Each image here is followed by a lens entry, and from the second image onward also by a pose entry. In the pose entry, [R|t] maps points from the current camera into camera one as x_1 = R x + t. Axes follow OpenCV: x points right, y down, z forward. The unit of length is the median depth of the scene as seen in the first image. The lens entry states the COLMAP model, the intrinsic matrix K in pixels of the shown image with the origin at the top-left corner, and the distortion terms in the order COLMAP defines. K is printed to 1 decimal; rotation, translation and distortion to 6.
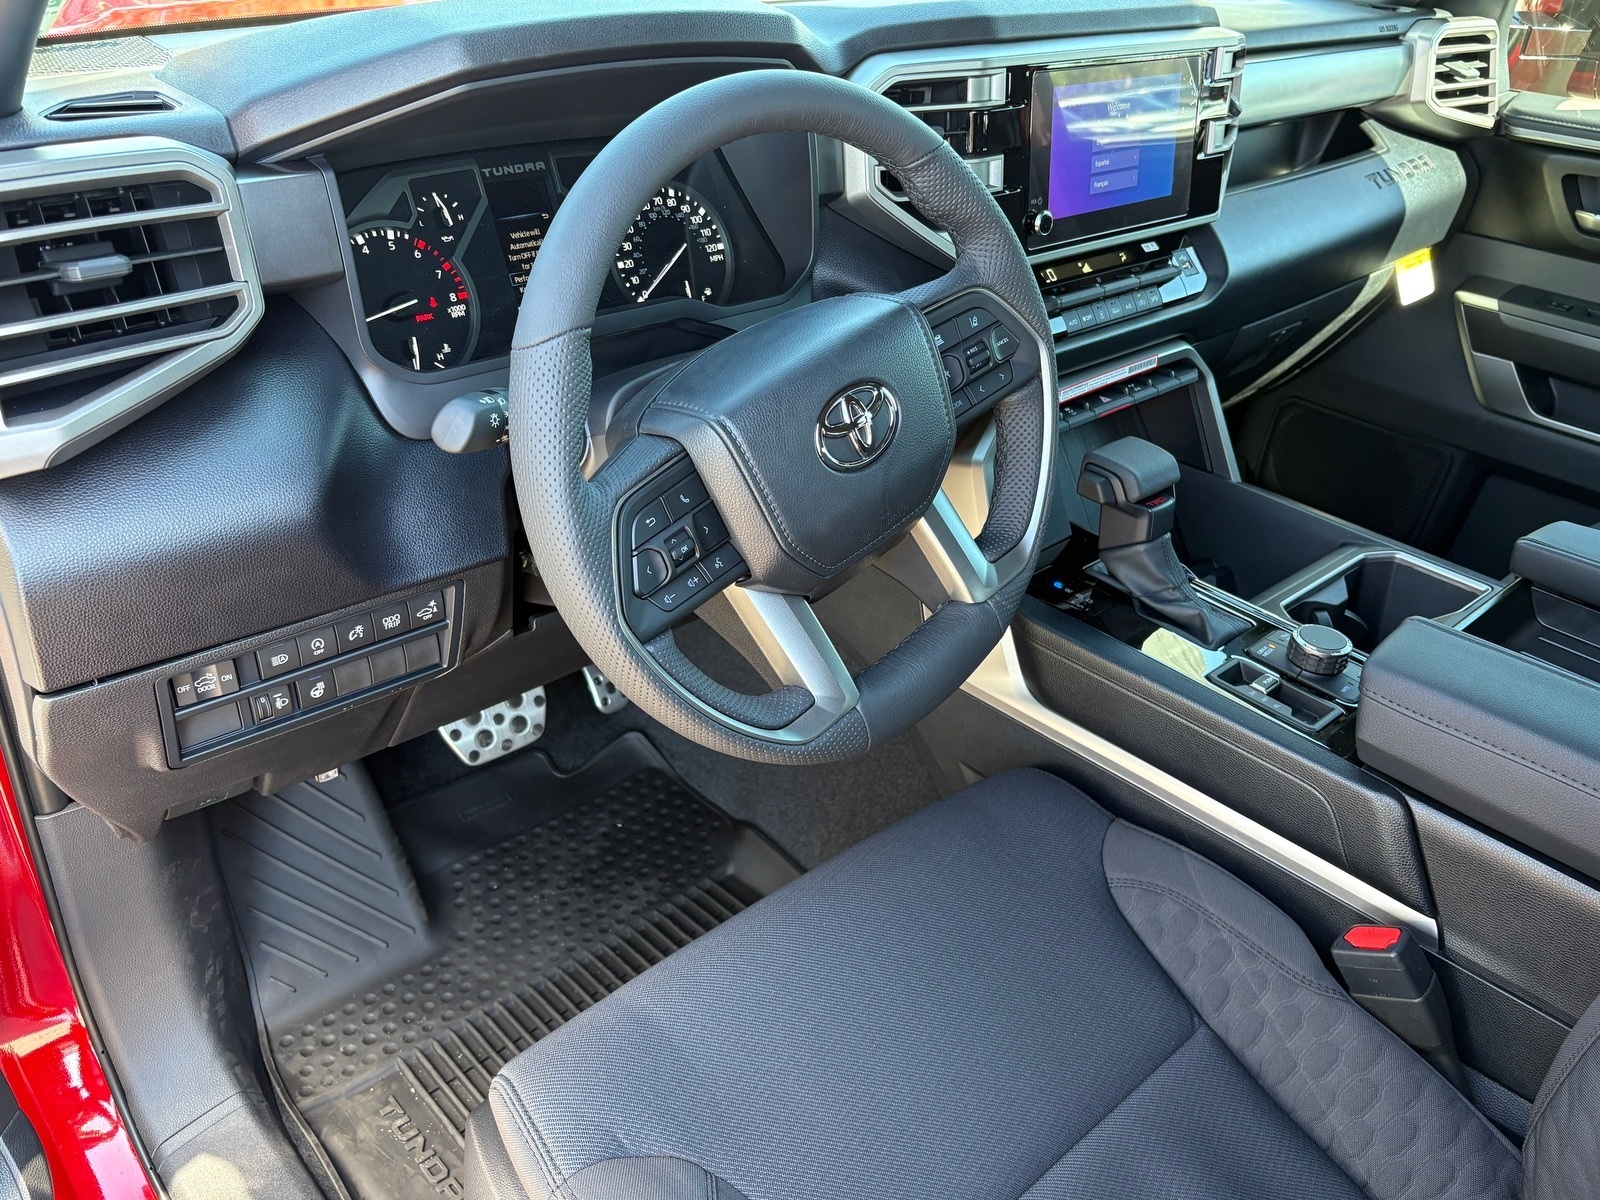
lens RADIAL K [[1258.8, 0, 800.0], [0, 1258.8, 600.0], [0, 0, 1]] dist [0.054088, -0.078578]
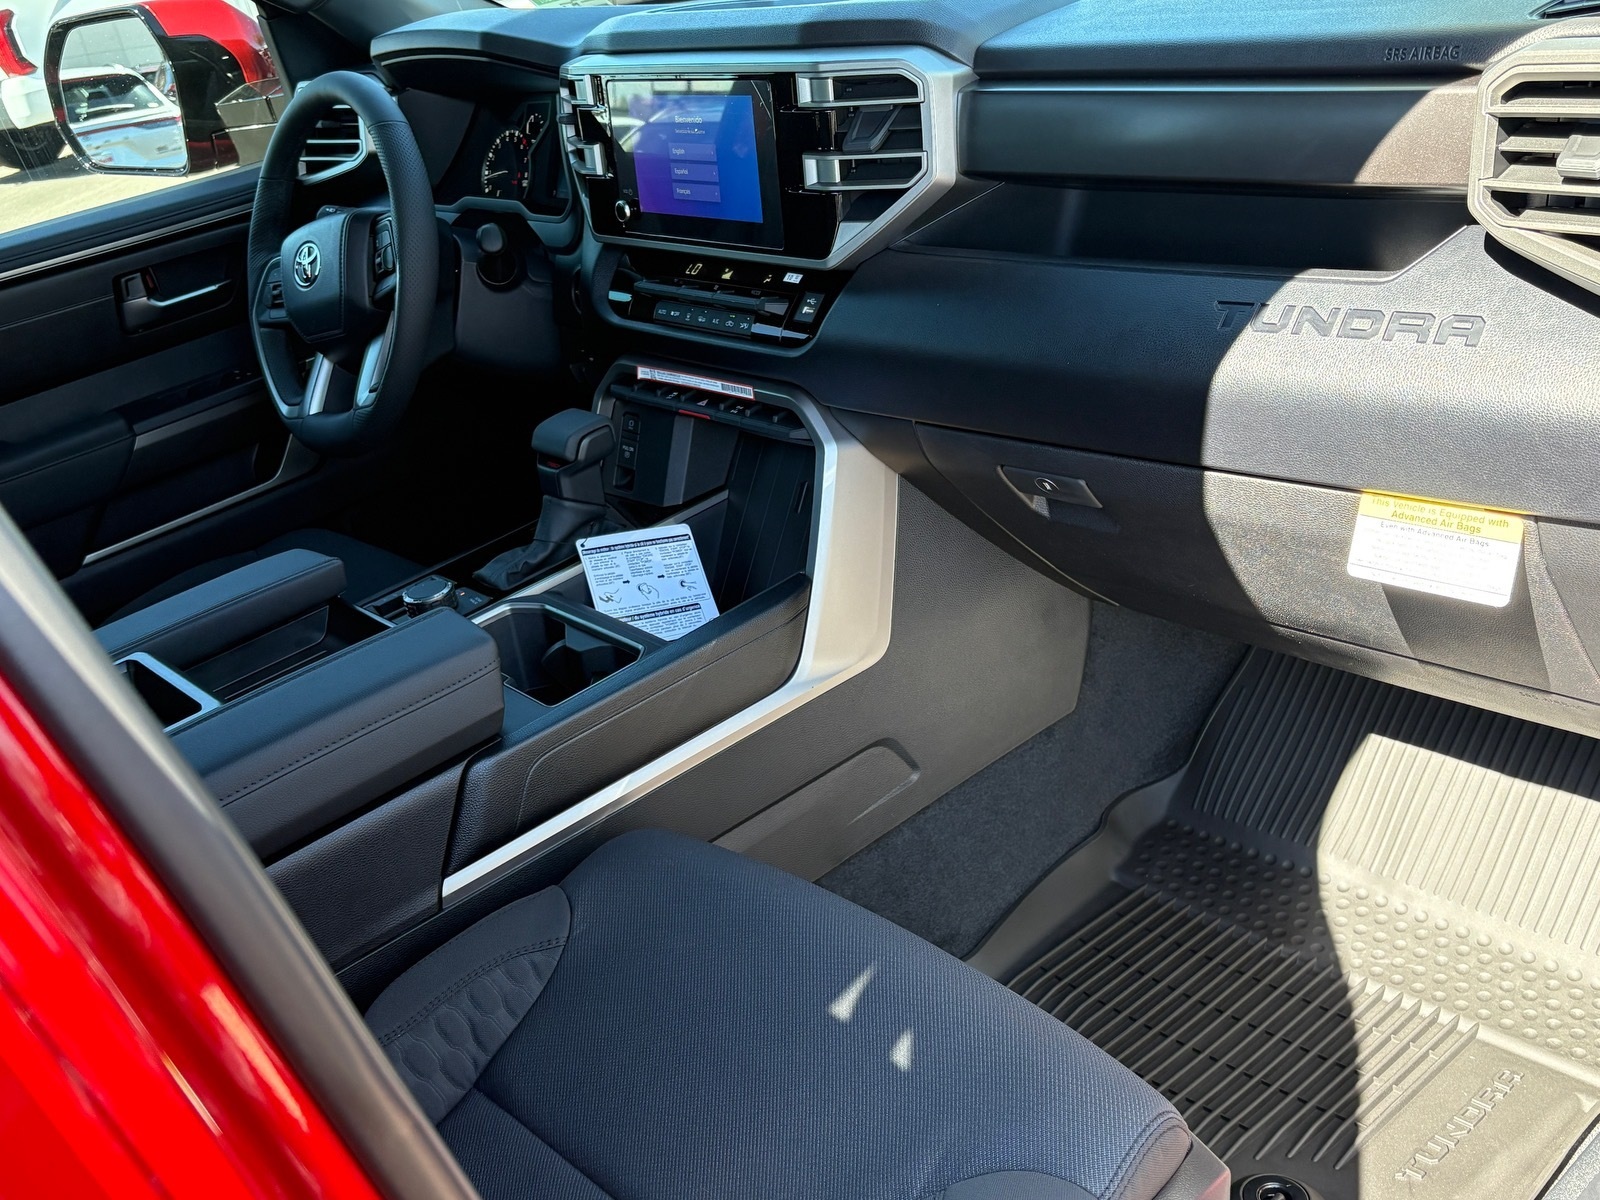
lens RADIAL K [[1644.2, 0, 800.0], [0, 1644.2, 600.0], [0, 0, 1]] dist [0.202251, -0.692835]
pose [[-0.064172, 0.402419, -0.913204, 1.836562], [-0.326279, 0.856336, 0.400287, -0.704474], [0.943093, 0.323646, 0.076348, 1.248437]]
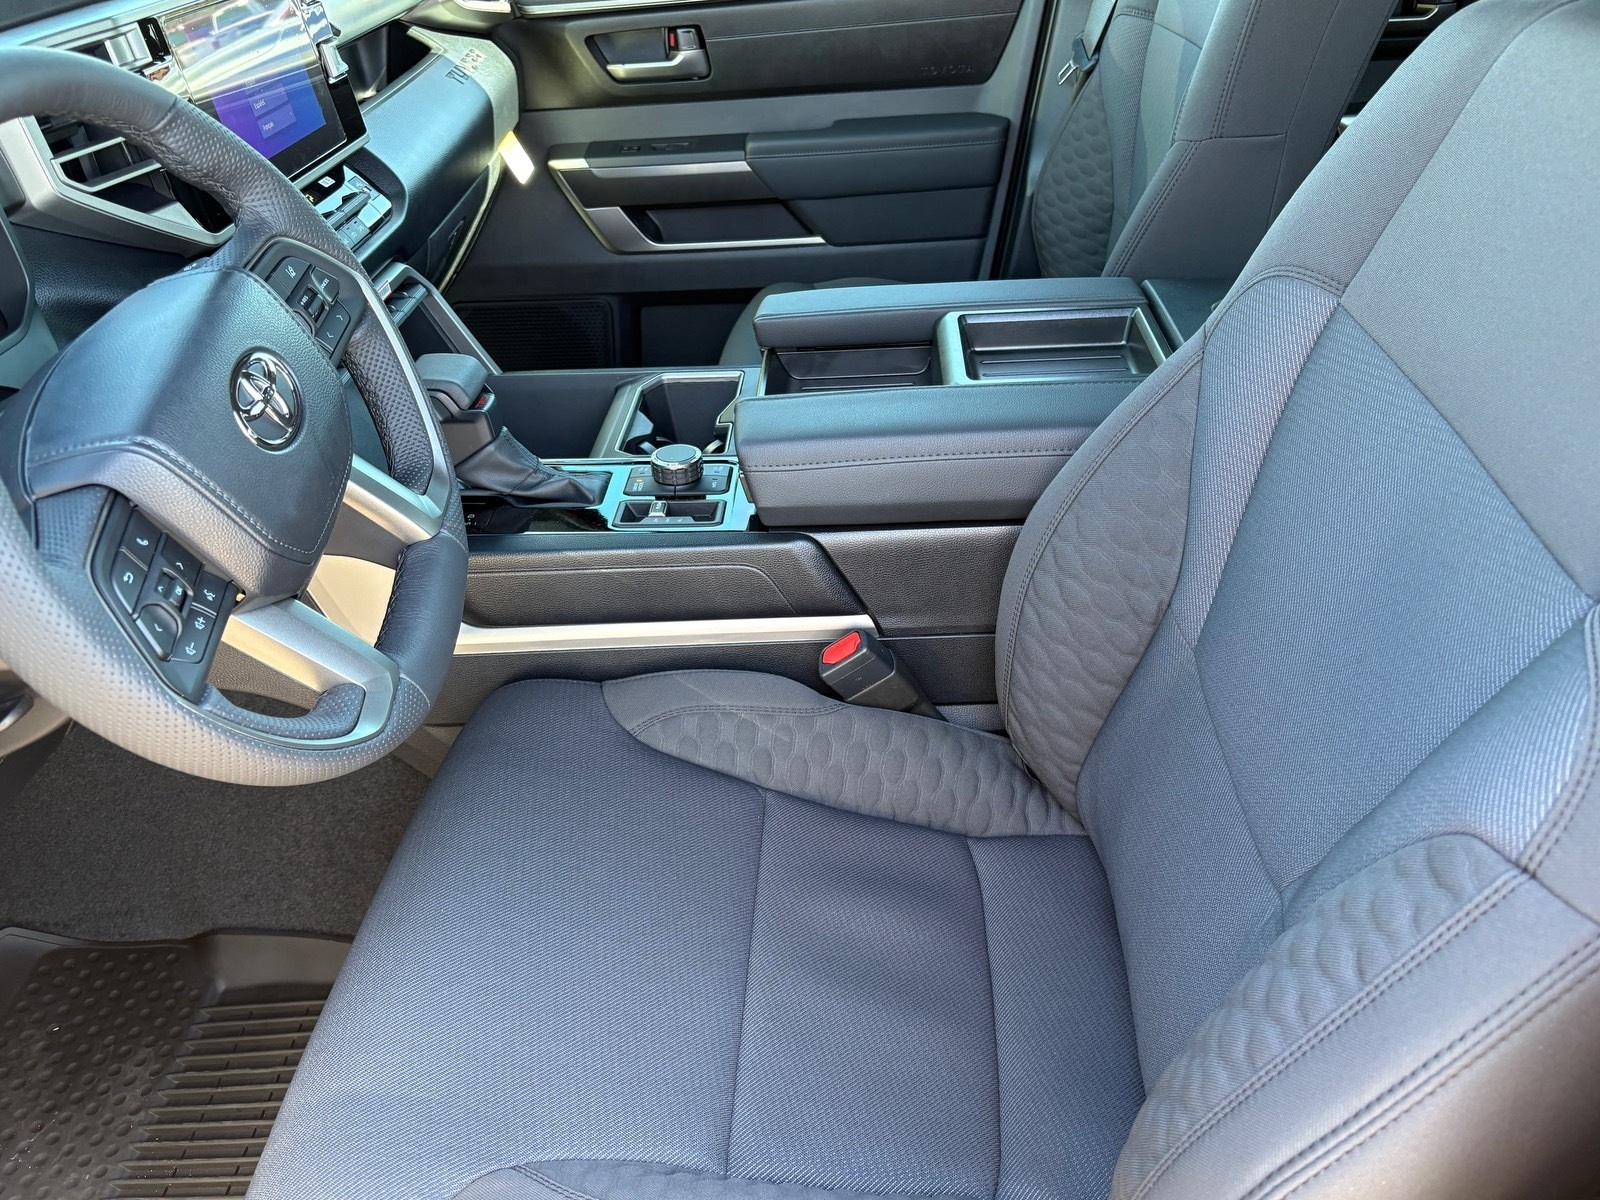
lens RADIAL K [[1267.3, 0, 800.0], [0, 1267.3, 600.0], [0, 0, 1]] dist [0.009700, -0.006991]
pose [[0.707311, -0.452051, 0.543471, -0.188250], [0.434741, 0.884398, 0.169827, 0.002362], [-0.557415, 0.116149, 0.822069, 0.025364]]
